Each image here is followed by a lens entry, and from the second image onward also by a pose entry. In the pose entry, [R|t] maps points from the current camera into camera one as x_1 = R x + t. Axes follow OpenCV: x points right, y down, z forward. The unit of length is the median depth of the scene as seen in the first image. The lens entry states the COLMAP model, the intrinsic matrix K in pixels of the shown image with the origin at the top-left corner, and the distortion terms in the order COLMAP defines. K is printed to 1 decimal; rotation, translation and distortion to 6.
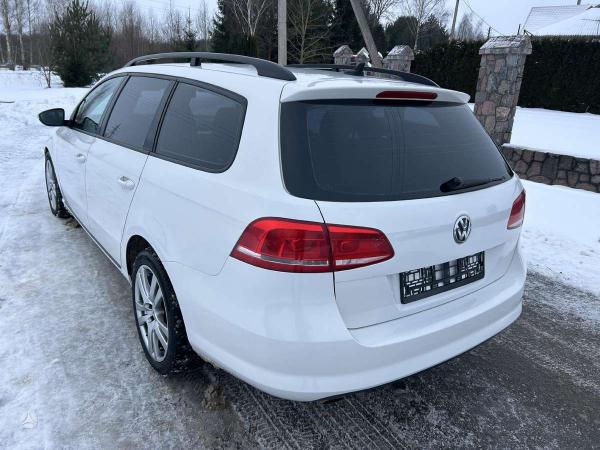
lens RADIAL K [[443.9, 0, 305.8], [0, 443.9, 222.6], [0, 0, 1]] dist [0.050571, -0.054934]
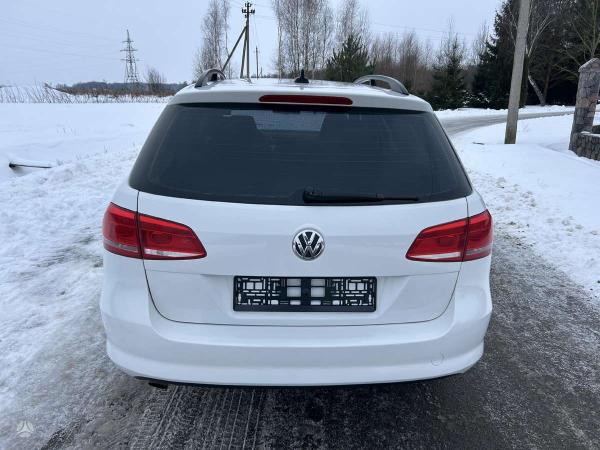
lens RADIAL K [[443.9, 0, 305.8], [0, 443.9, 222.6], [0, 0, 1]] dist [0.050571, -0.054934]
pose [[0.852166, 0.119046, -0.509550, 0.745436], [-0.145046, 0.989359, -0.011430, -0.016118], [0.502767, 0.083649, 0.860365, 0.210070]]
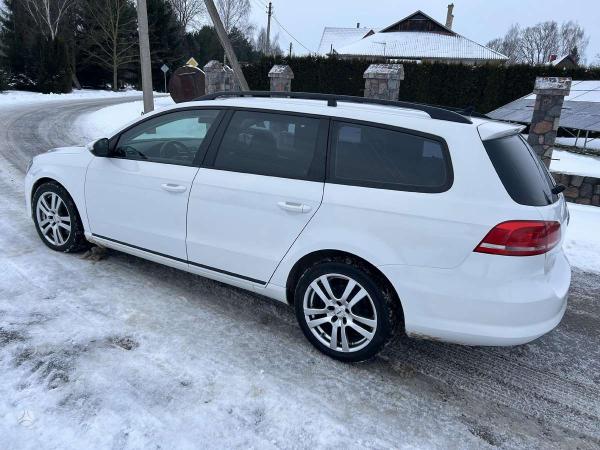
lens RADIAL K [[434.8, 0, 314.0], [0, 434.8, 223.5], [0, 0, 1]] dist [0.032152, -0.025438]
pose [[0.922120, -0.097876, 0.374319, -0.994782], [0.101929, 0.994751, 0.009007, -0.066747], [-0.373236, 0.029849, 0.927256, -0.079013]]
